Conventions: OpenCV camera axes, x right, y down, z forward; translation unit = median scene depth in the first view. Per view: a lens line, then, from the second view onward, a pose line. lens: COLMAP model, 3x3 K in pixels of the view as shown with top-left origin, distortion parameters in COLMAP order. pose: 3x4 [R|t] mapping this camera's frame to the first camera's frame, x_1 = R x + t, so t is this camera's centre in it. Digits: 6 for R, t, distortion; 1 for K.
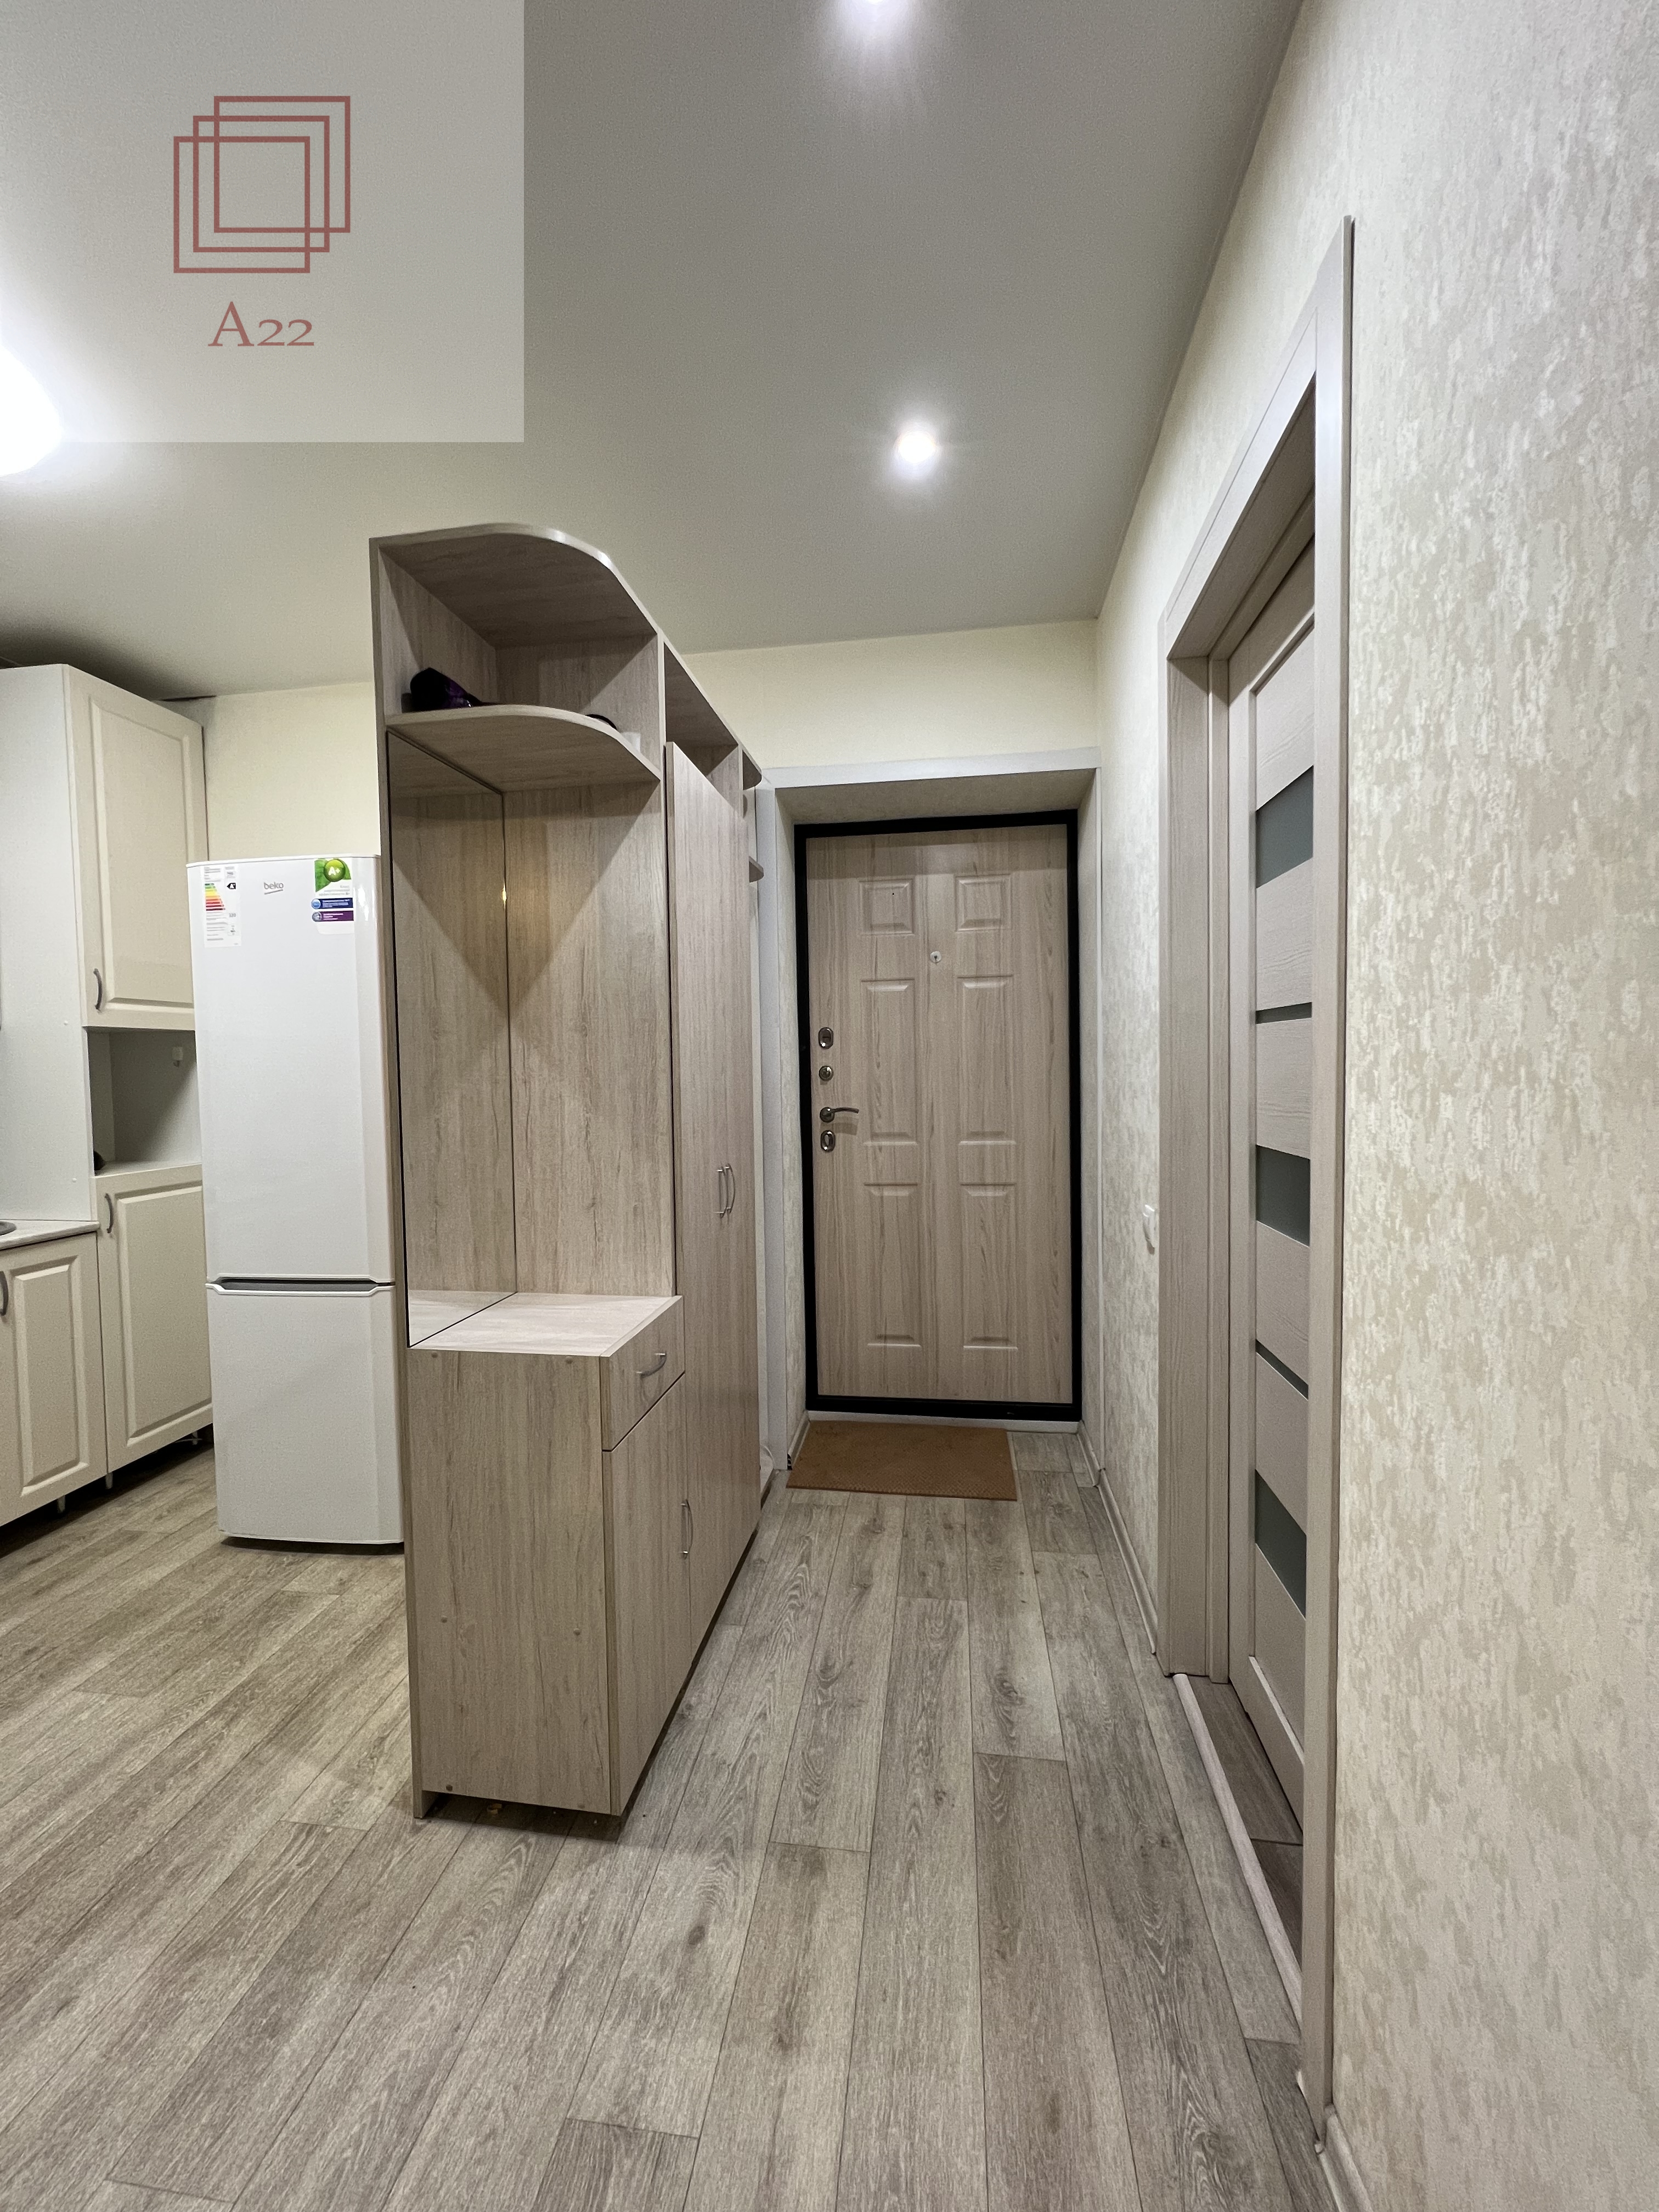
lens RADIAL K [[878.1, 0, 821.3], [0, 878.1, 1101.4], [0, 0, 1]] dist [-0.004167, 0.000820]
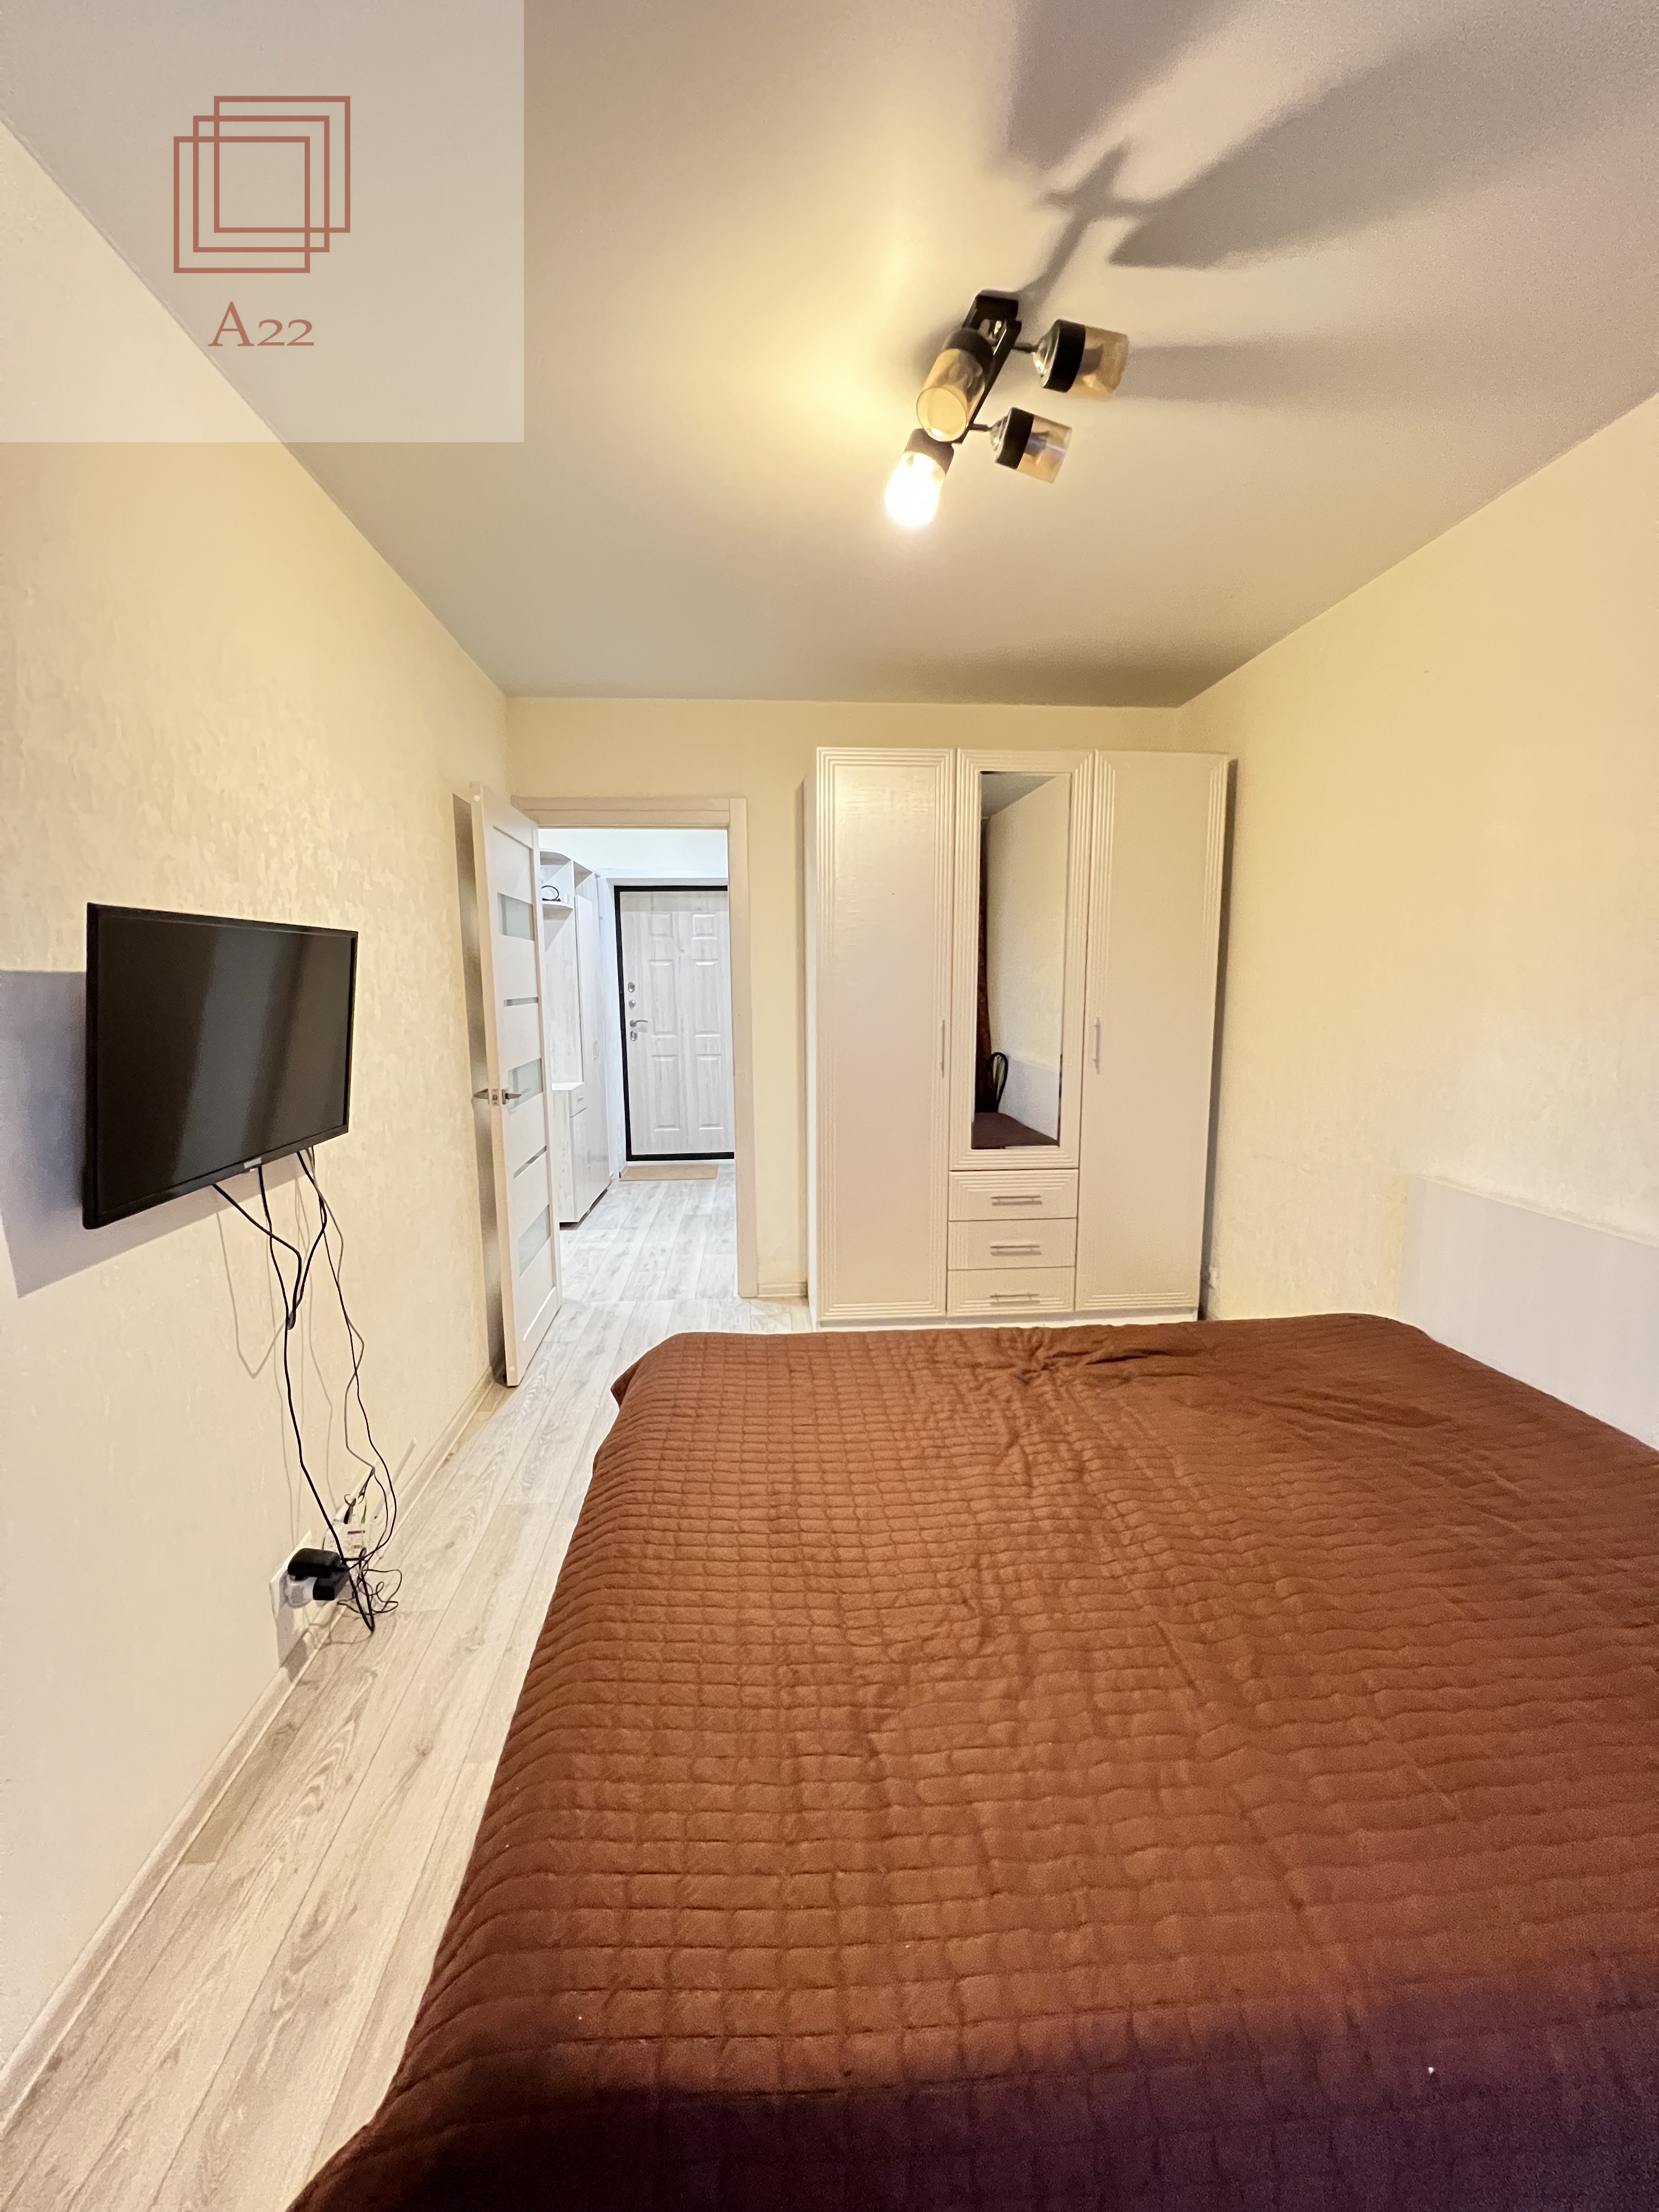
lens RADIAL K [[878.1, 0, 836.1], [0, 878.1, 1101.4], [0, 0, 1]] dist [-0.004167, 0.000820]
pose [[0.974301, -0.023391, 0.224034, 0.006425], [0.002100, 0.995494, 0.094805, 0.003701], [-0.225242, -0.091898, 0.969959, -1.386112]]
